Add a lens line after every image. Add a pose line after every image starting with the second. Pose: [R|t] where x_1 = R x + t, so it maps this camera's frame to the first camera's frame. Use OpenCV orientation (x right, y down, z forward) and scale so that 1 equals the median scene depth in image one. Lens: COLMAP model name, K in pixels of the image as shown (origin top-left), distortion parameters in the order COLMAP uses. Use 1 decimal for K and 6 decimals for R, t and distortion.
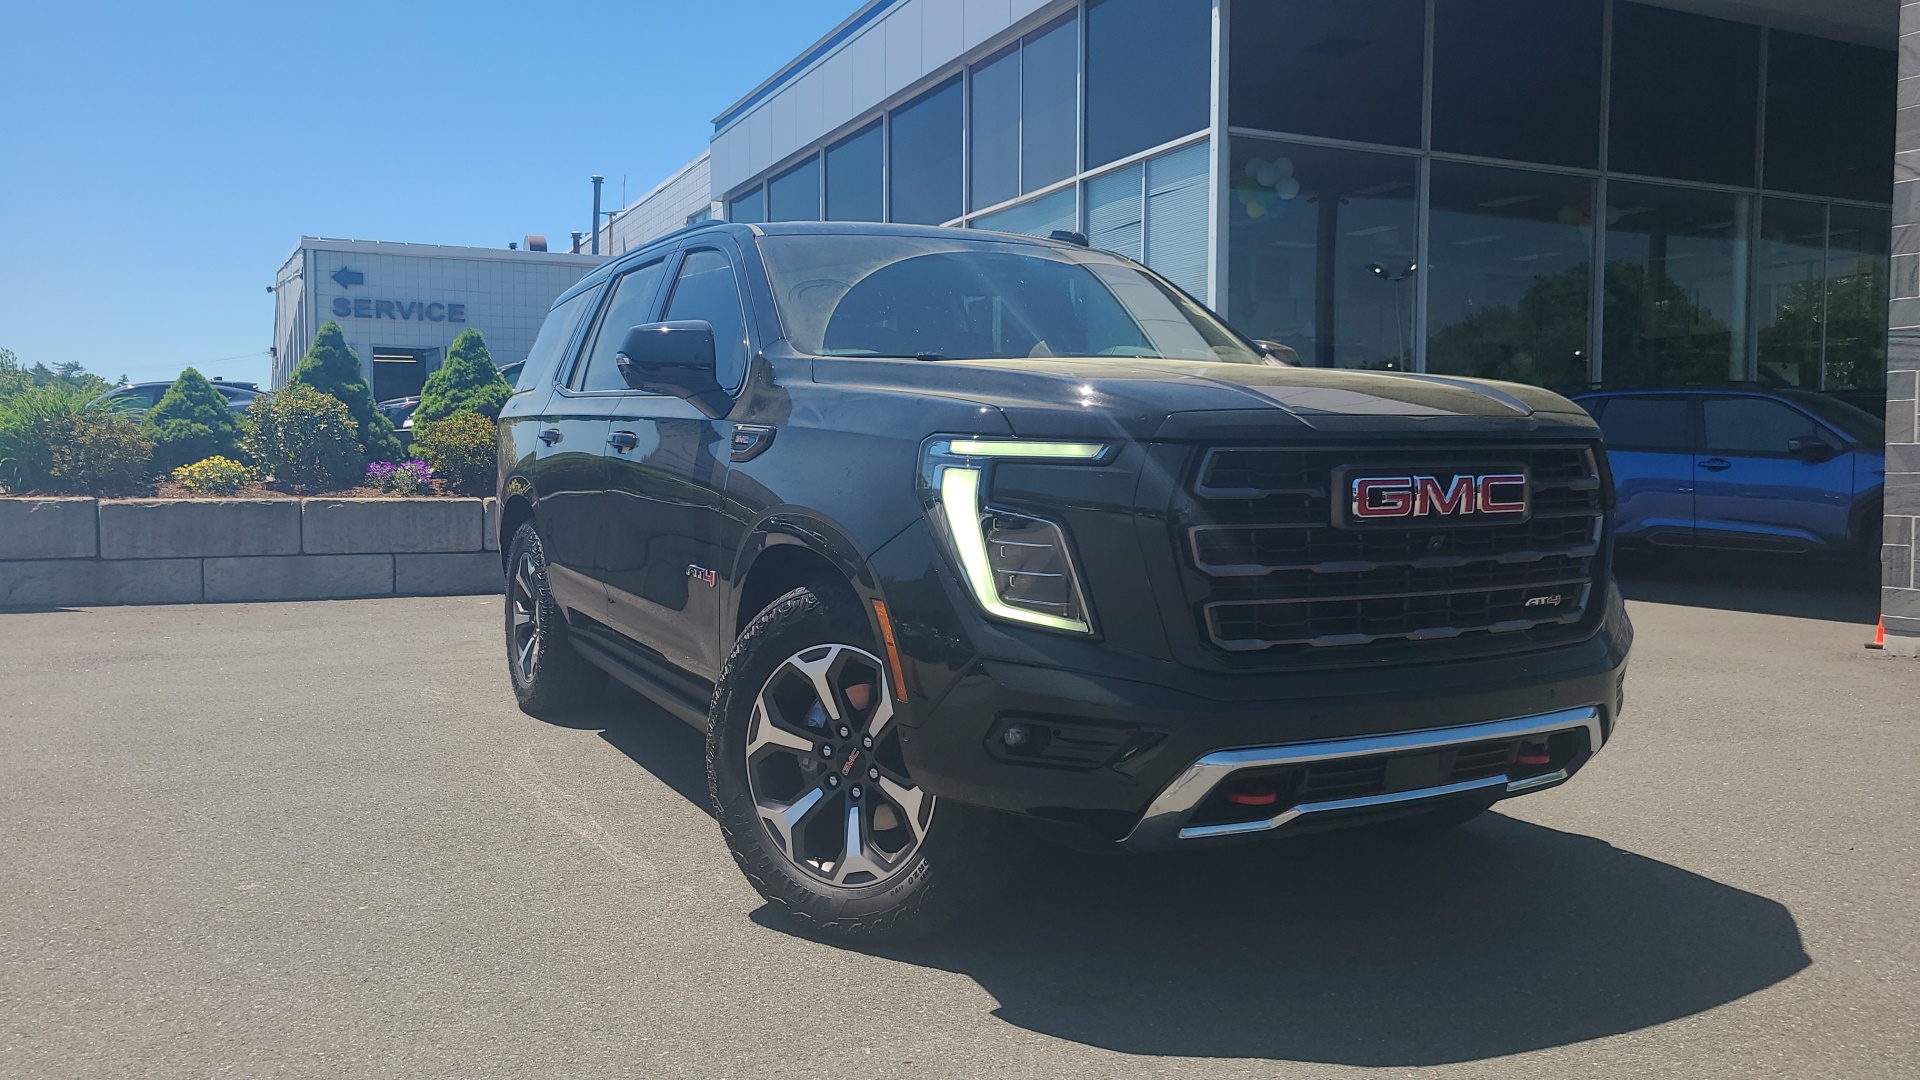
lens RADIAL K [[1436.7, 0, 931.0], [0, 1436.7, 540.0], [0, 0, 1]] dist [0.059550, -0.037493]
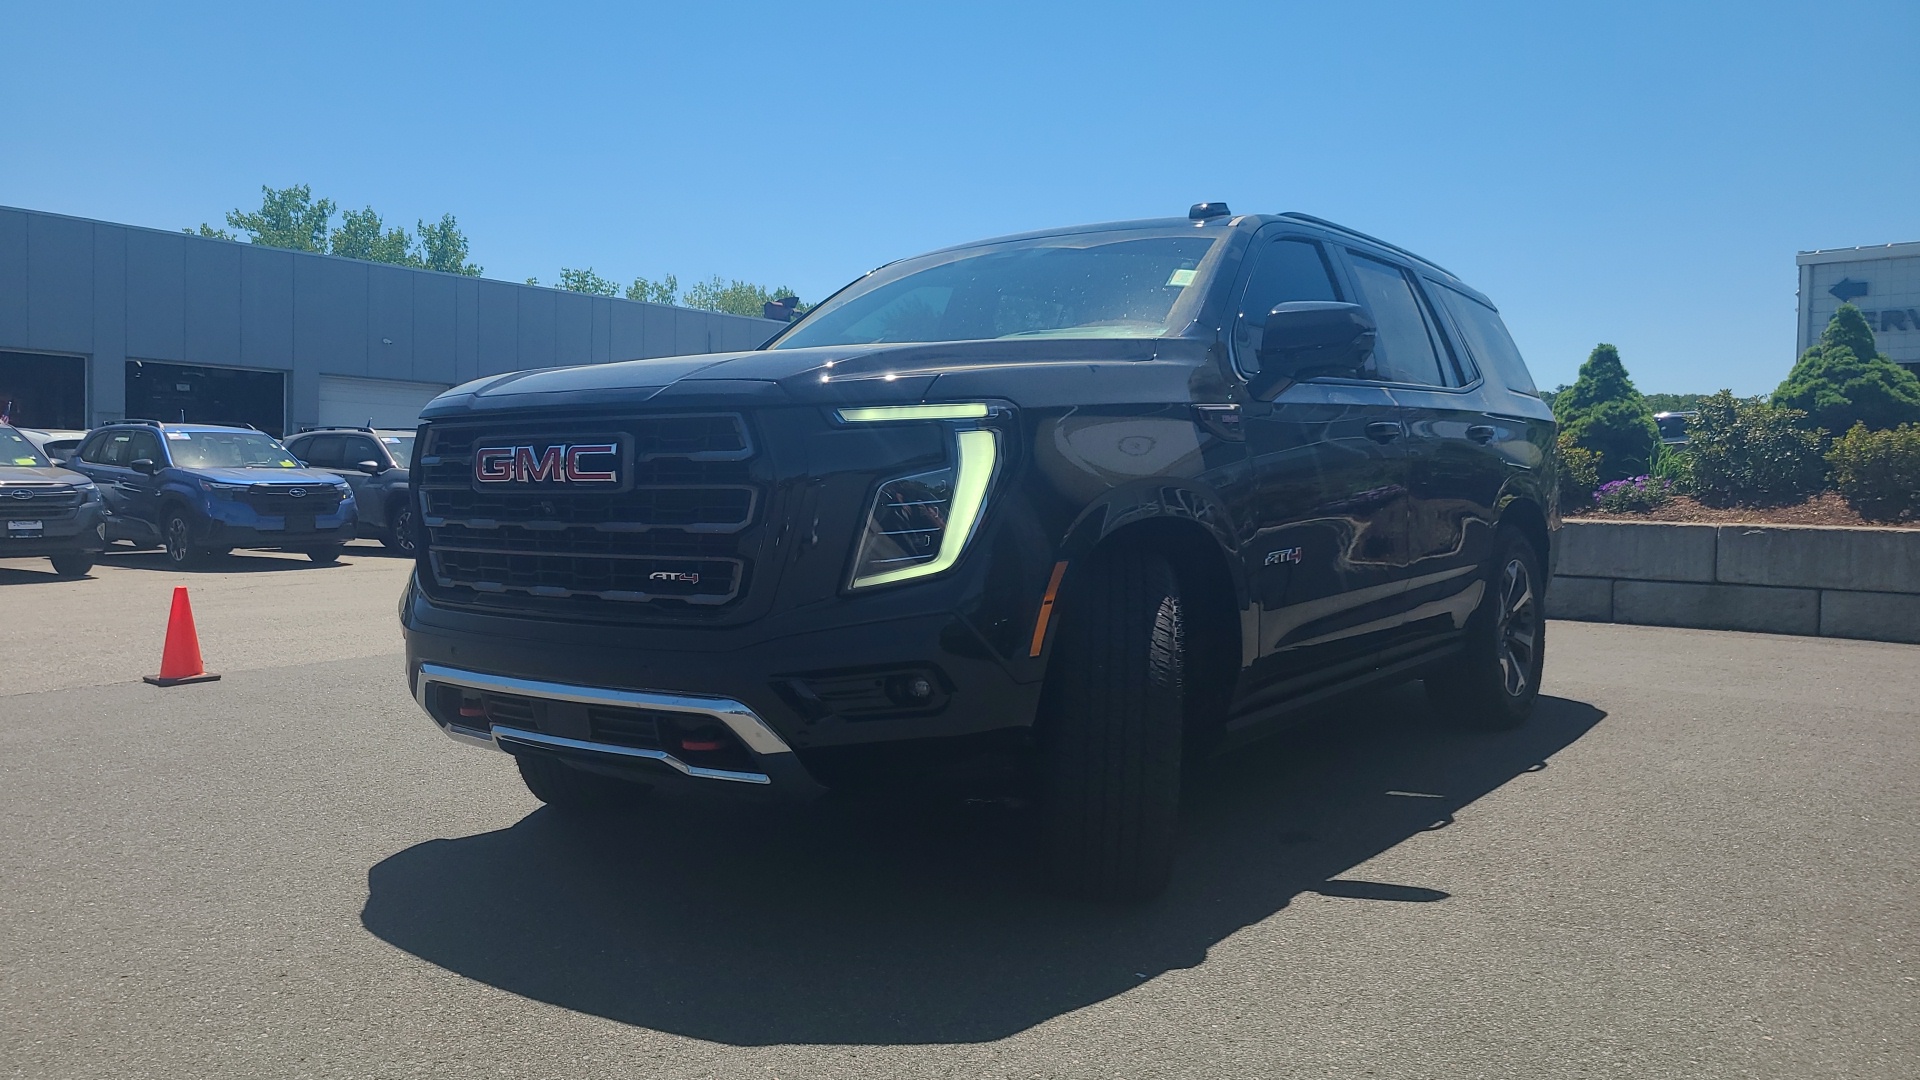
lens RADIAL K [[1436.7, 0, 931.0], [0, 1436.7, 540.0], [0, 0, 1]] dist [0.059550, -0.037493]
pose [[0.427798, 0.037477, -0.903097, 1.322490], [-0.062096, 0.997998, 0.012001, -0.004216], [0.901739, 0.050945, 0.429269, 0.723113]]
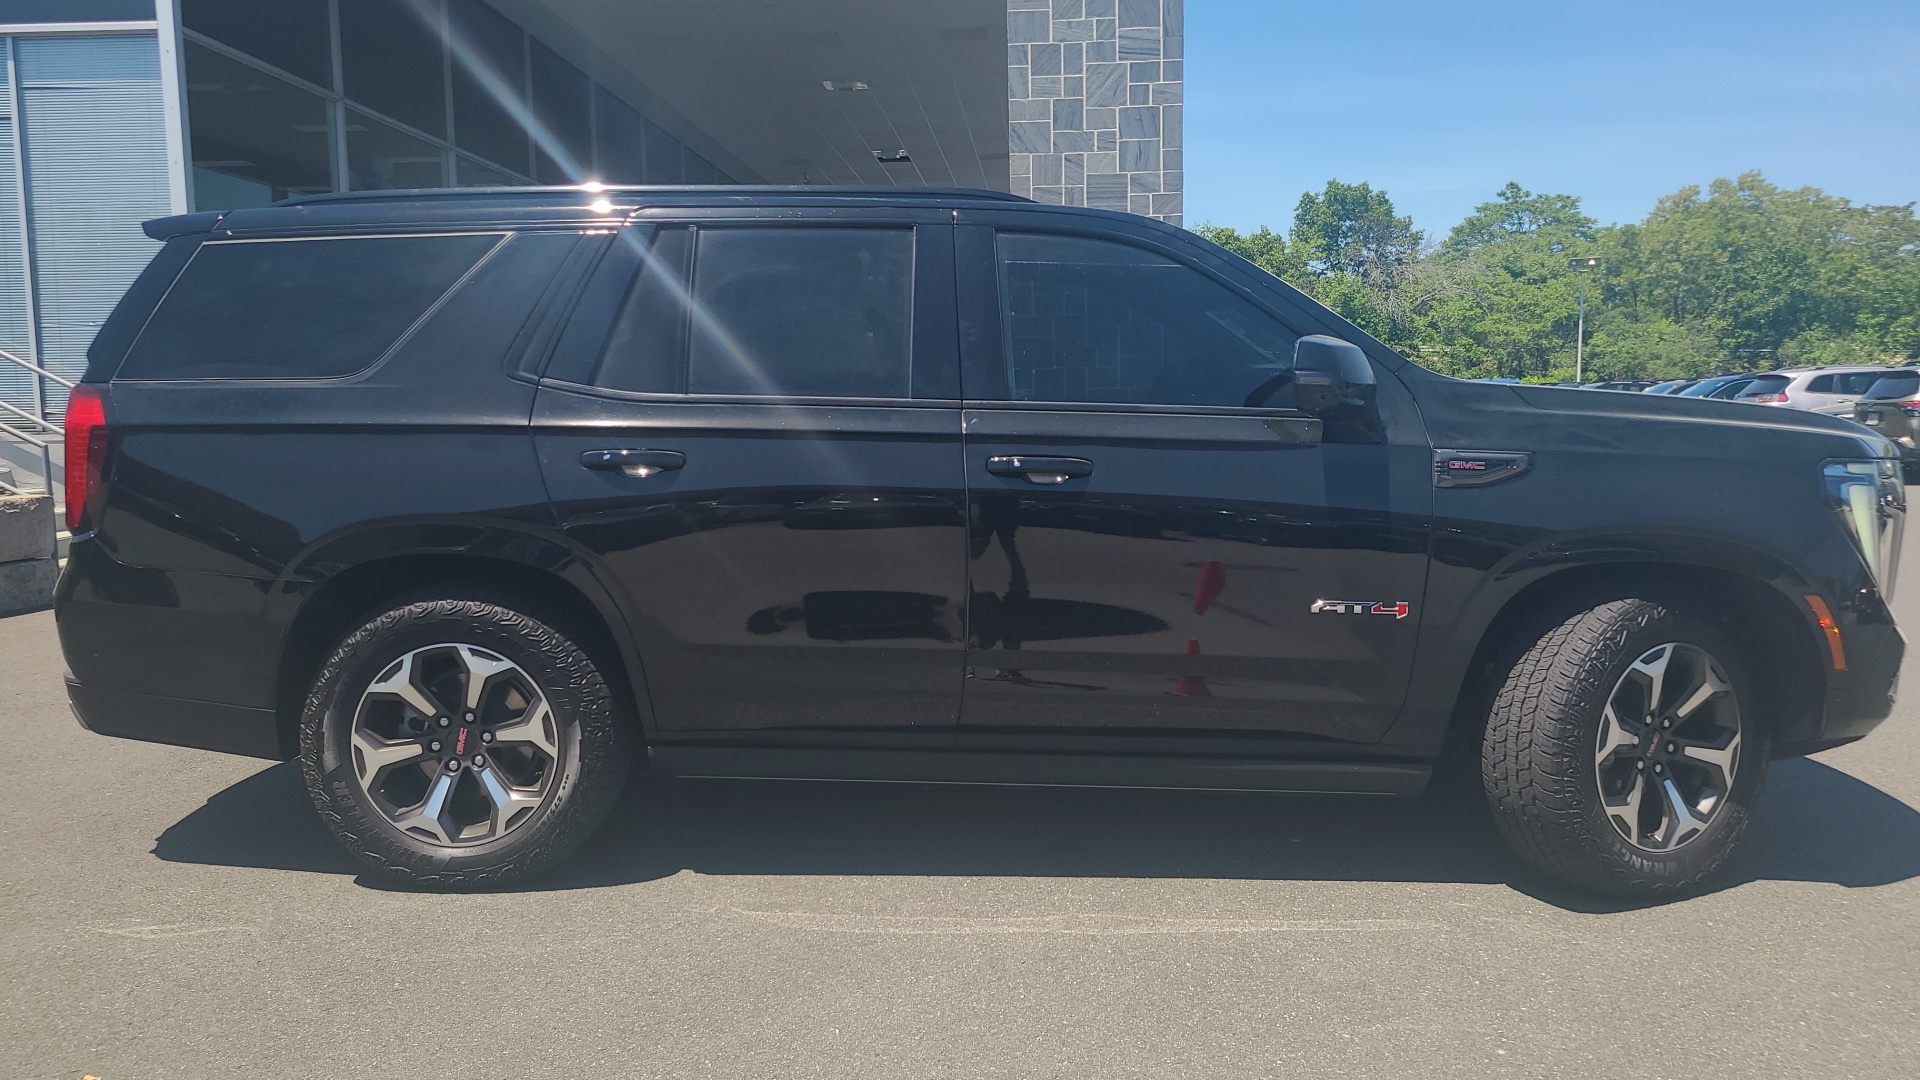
lens RADIAL K [[1464.4, 0, 979.7], [0, 1464.4, 541.1], [0, 0, 1]] dist [0.068812, -0.053394]
pose [[0.496867, -0.095685, 0.862536, -1.317631], [0.066306, 0.995183, 0.072204, -0.127328], [-0.865290, 0.021316, 0.500818, 0.859209]]
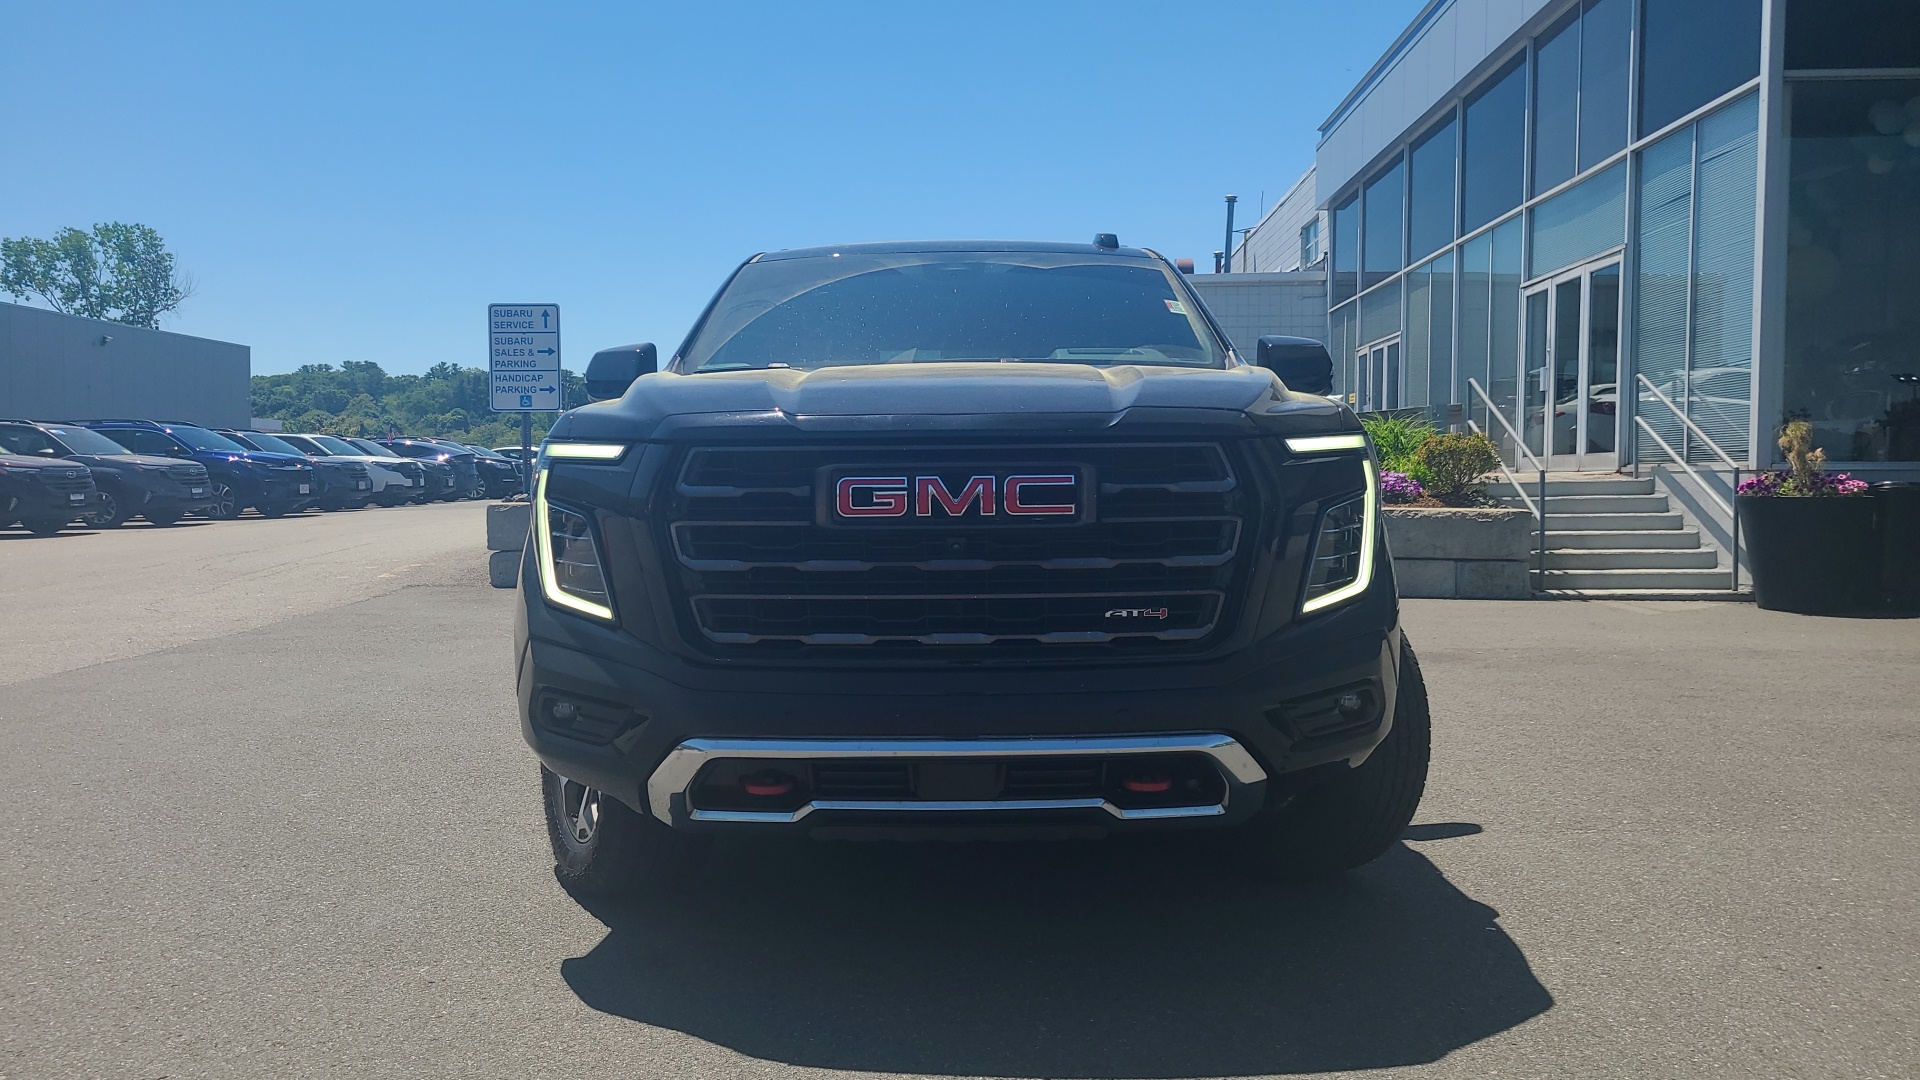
lens RADIAL K [[1436.7, 0, 931.0], [0, 1436.7, 540.0], [0, 0, 1]] dist [0.059550, -0.037493]
pose [[0.883185, 0.020337, -0.468584, 0.714519], [-0.025791, 0.999654, -0.005225, 0.003755], [0.468315, 0.016700, 0.883404, 0.129242]]
